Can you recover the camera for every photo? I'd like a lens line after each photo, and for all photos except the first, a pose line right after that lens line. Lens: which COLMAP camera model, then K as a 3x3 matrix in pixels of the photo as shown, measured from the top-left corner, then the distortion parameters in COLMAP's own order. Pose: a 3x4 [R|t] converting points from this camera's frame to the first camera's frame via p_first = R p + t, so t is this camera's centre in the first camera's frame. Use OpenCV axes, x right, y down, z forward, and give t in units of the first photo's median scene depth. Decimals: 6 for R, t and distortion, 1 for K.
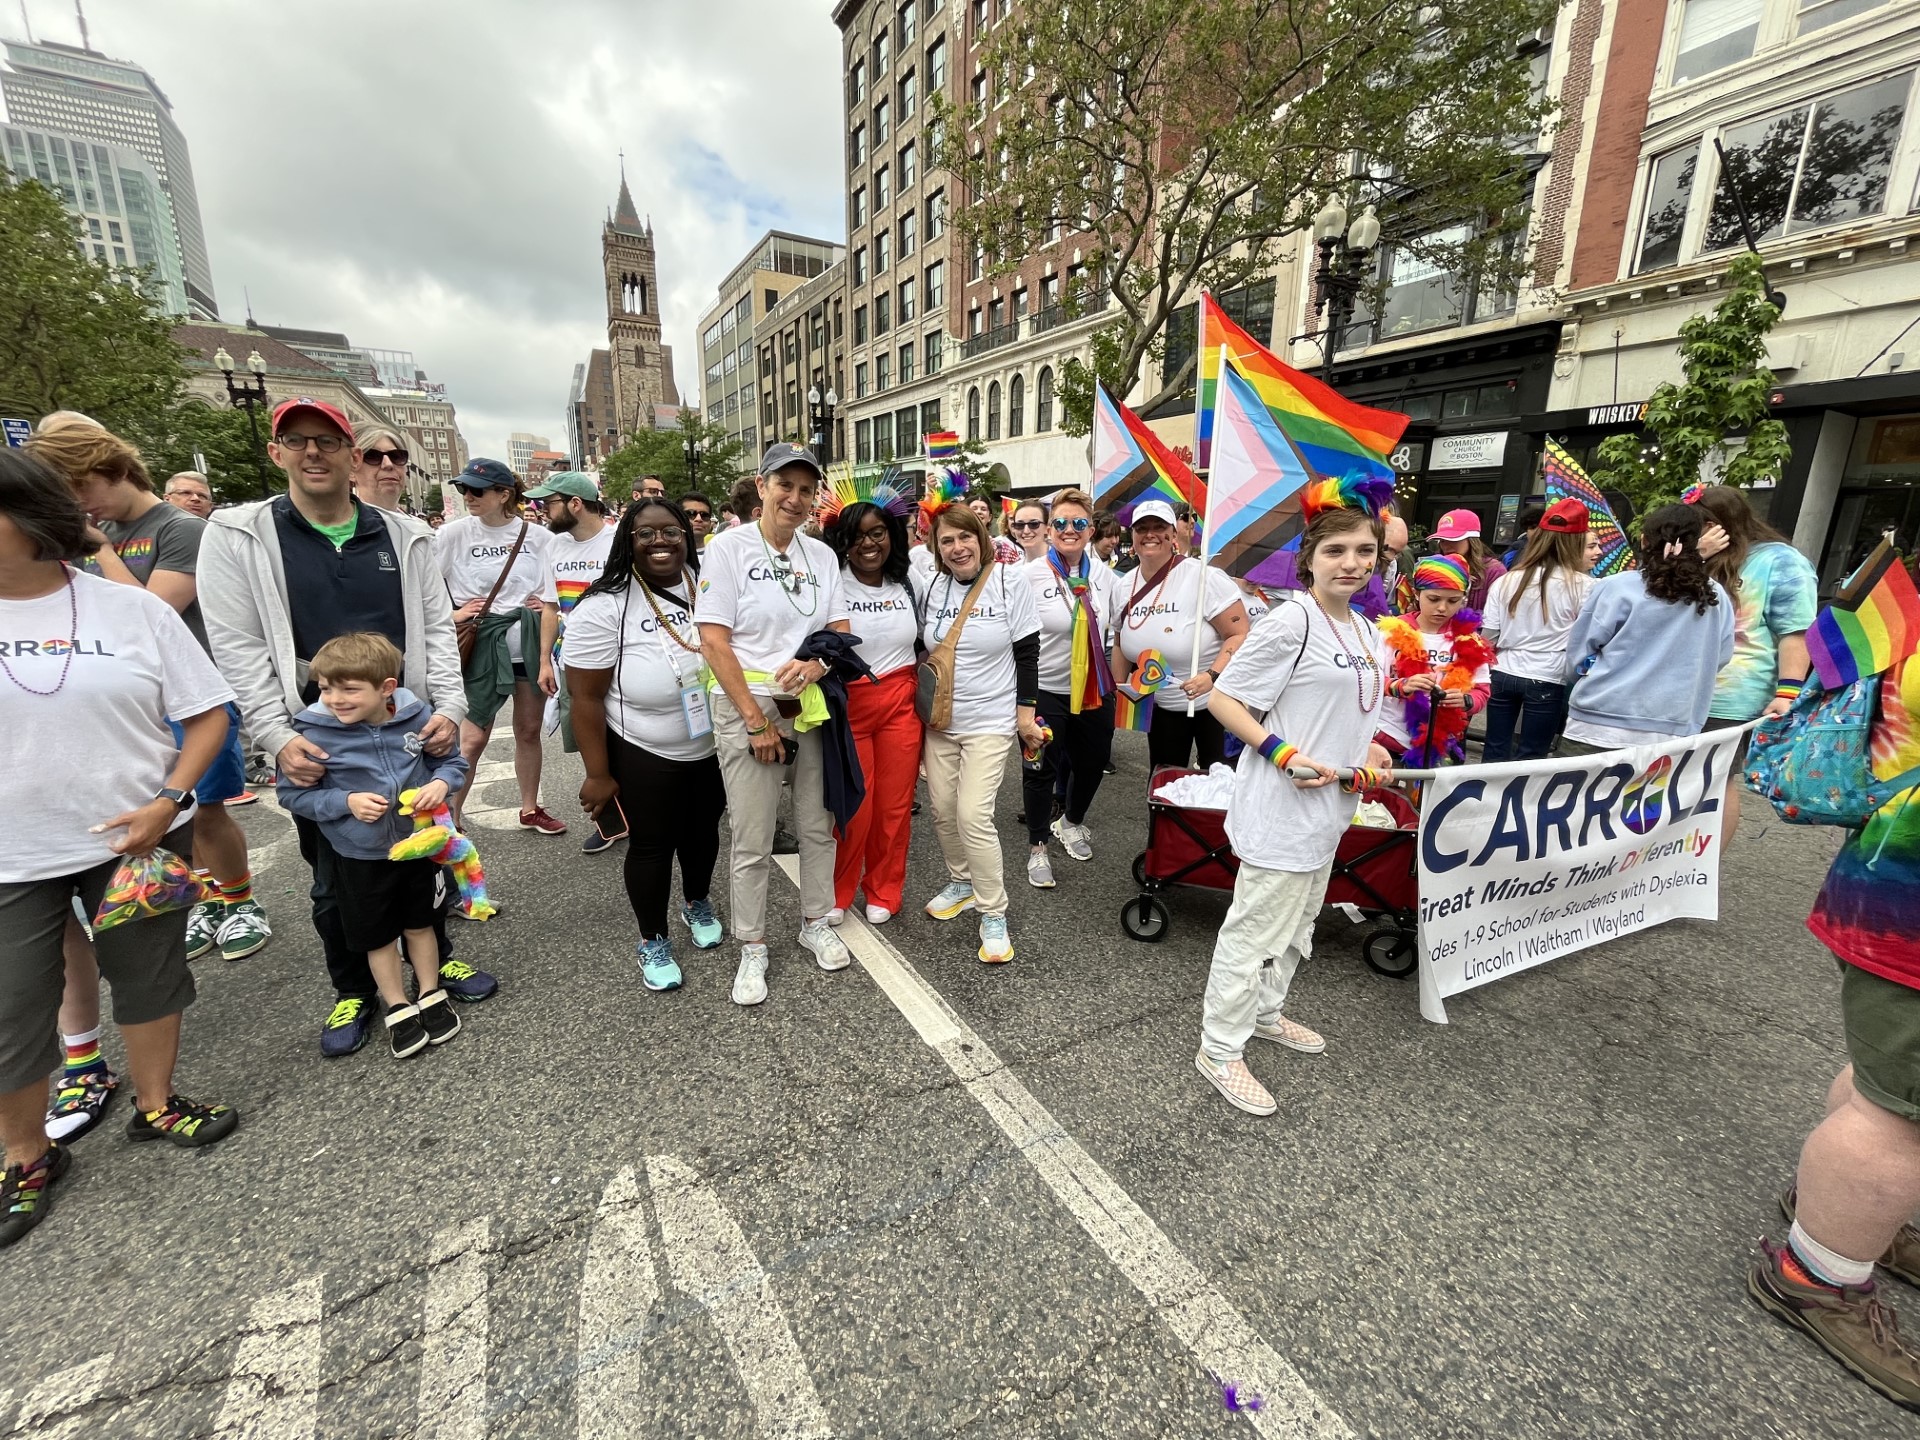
lens RADIAL K [[785.3, 0, 960.0], [0, 785.3, 720.0], [0, 0, 1]] dist [-0.000238, 0.000105]
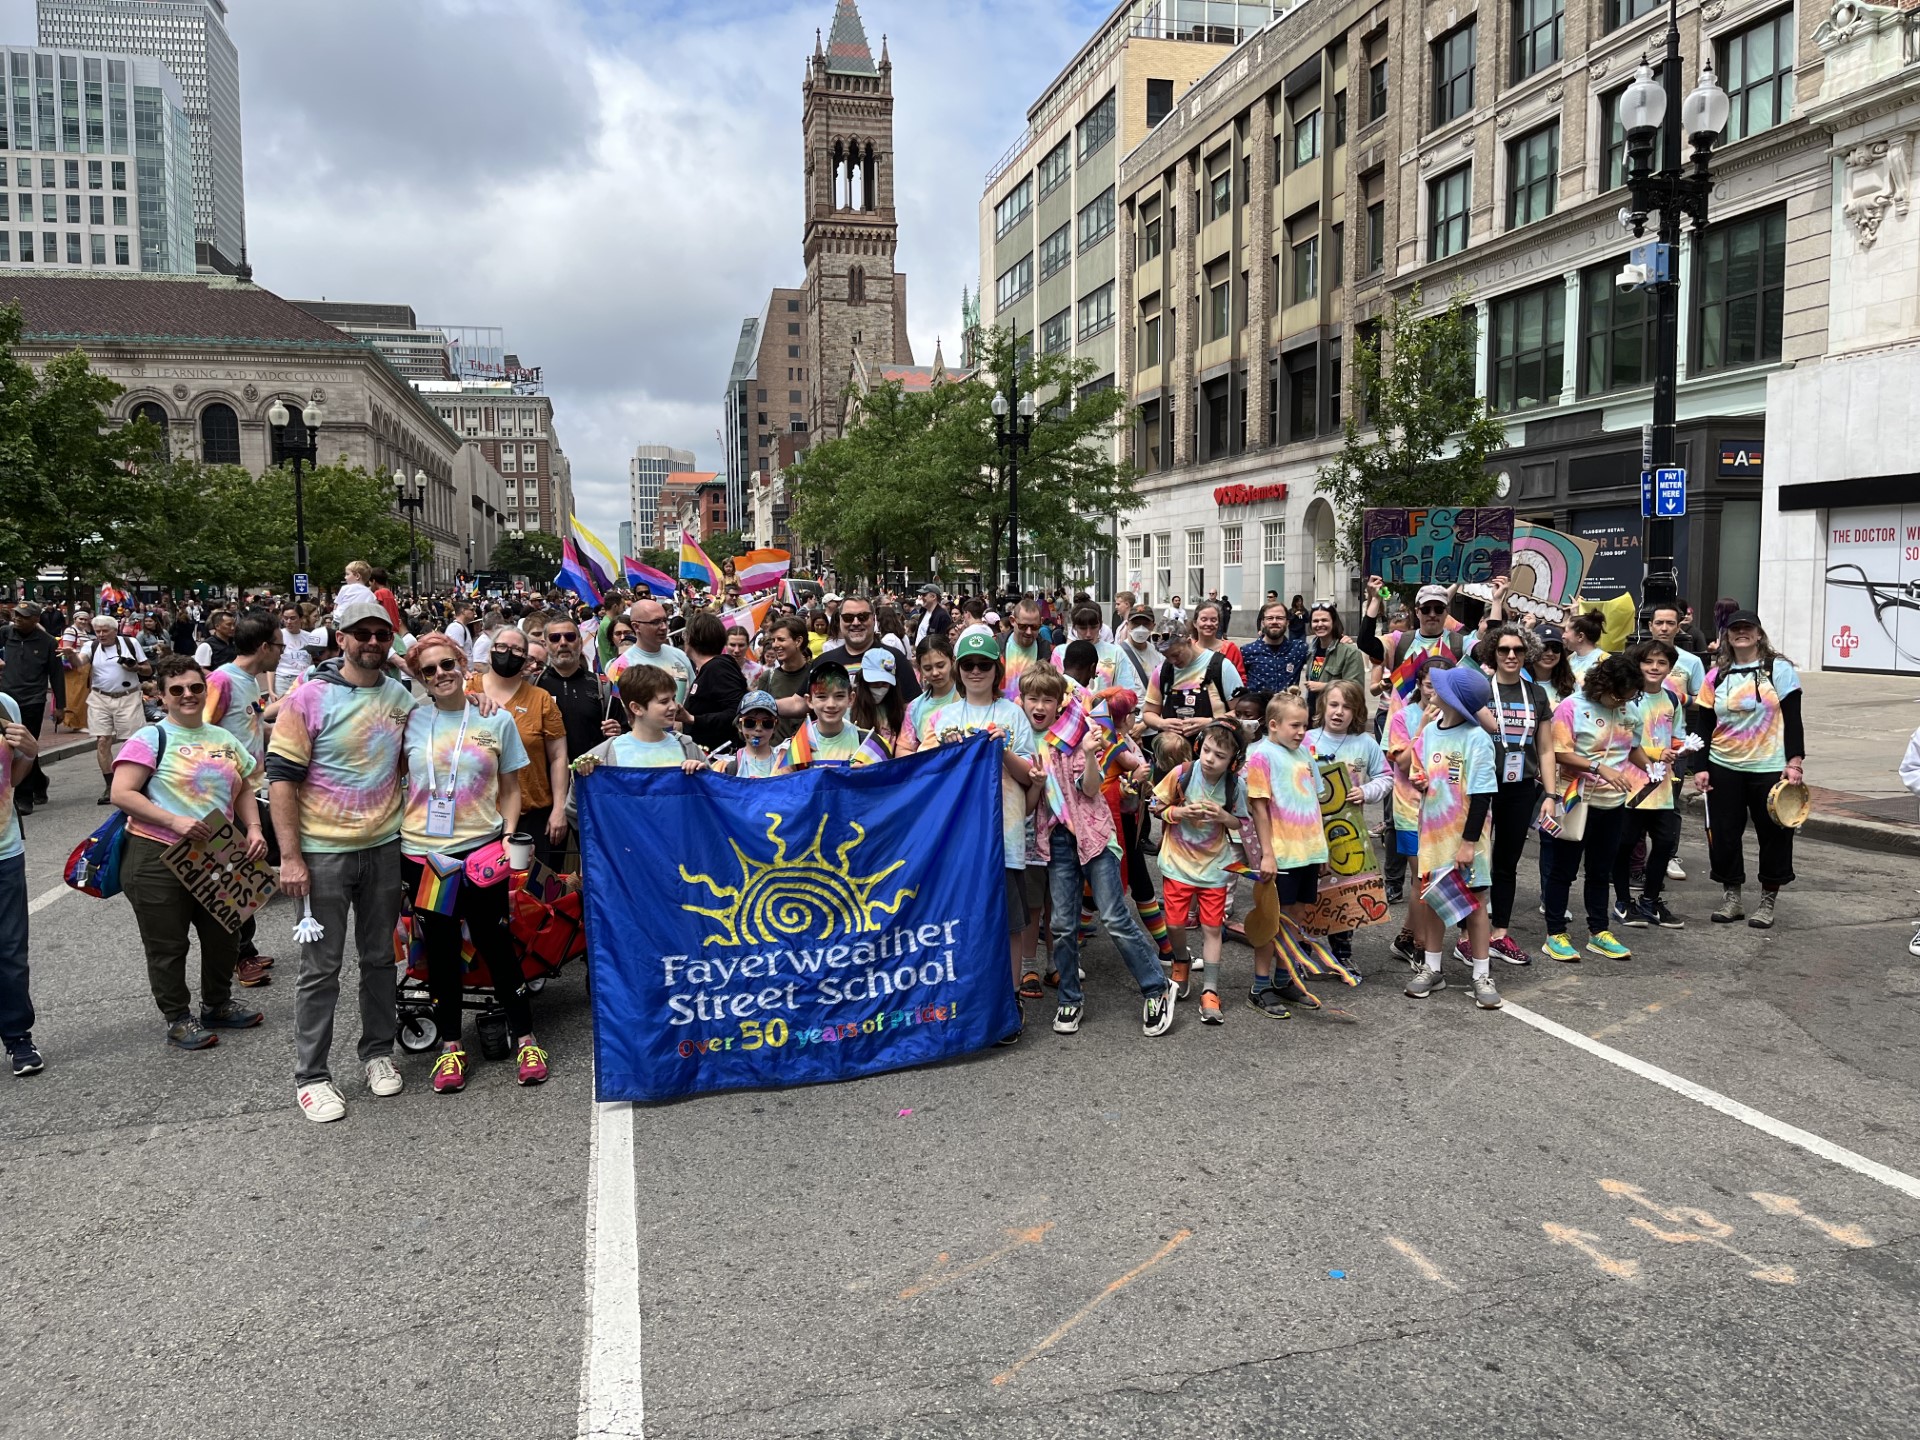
lens RADIAL K [[1434.0, 0, 960.0], [0, 1434.0, 720.0], [0, 0, 1]] dist [0.037292, -0.002960]
pose [[0.960250, 0.002190, -0.279132, -0.062244], [-0.042730, 0.989337, -0.139235, -0.033248], [0.275851, 0.145628, 0.950105, 0.122578]]
